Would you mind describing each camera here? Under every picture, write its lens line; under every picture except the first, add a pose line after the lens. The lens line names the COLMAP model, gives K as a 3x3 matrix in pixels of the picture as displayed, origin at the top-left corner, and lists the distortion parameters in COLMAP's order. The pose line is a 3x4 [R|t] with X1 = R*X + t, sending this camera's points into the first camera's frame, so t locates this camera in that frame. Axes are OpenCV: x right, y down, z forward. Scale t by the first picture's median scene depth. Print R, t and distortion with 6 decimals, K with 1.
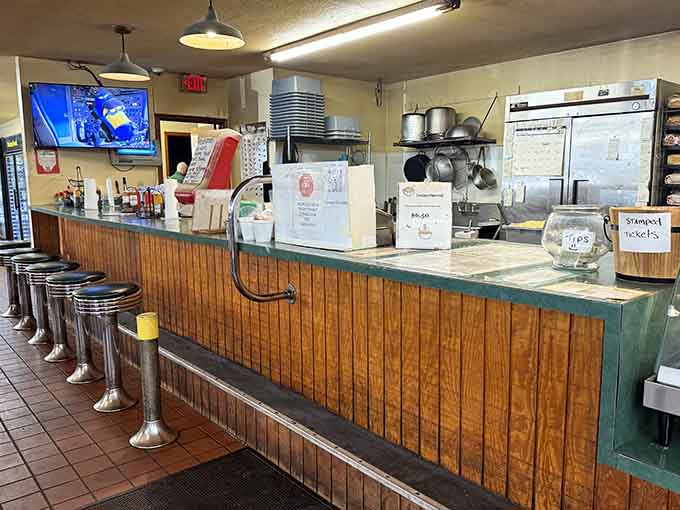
lens RADIAL K [[551.1, 0, 340.8], [0, 551.1, 256.0], [0, 0, 1]] dist [0.025340, -0.008702]
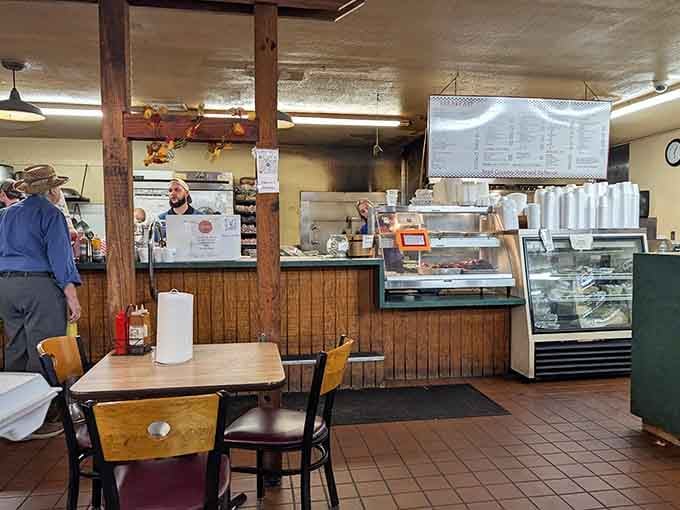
lens RADIAL K [[551.1, 0, 342.3], [0, 551.1, 256.5], [0, 0, 1]] dist [0.025340, -0.008702]
pose [[0.518783, -0.032739, 0.854279, -0.688673], [0.120081, 0.992150, -0.034900, 0.042550], [-0.846430, 0.120689, 0.518642, -0.156109]]
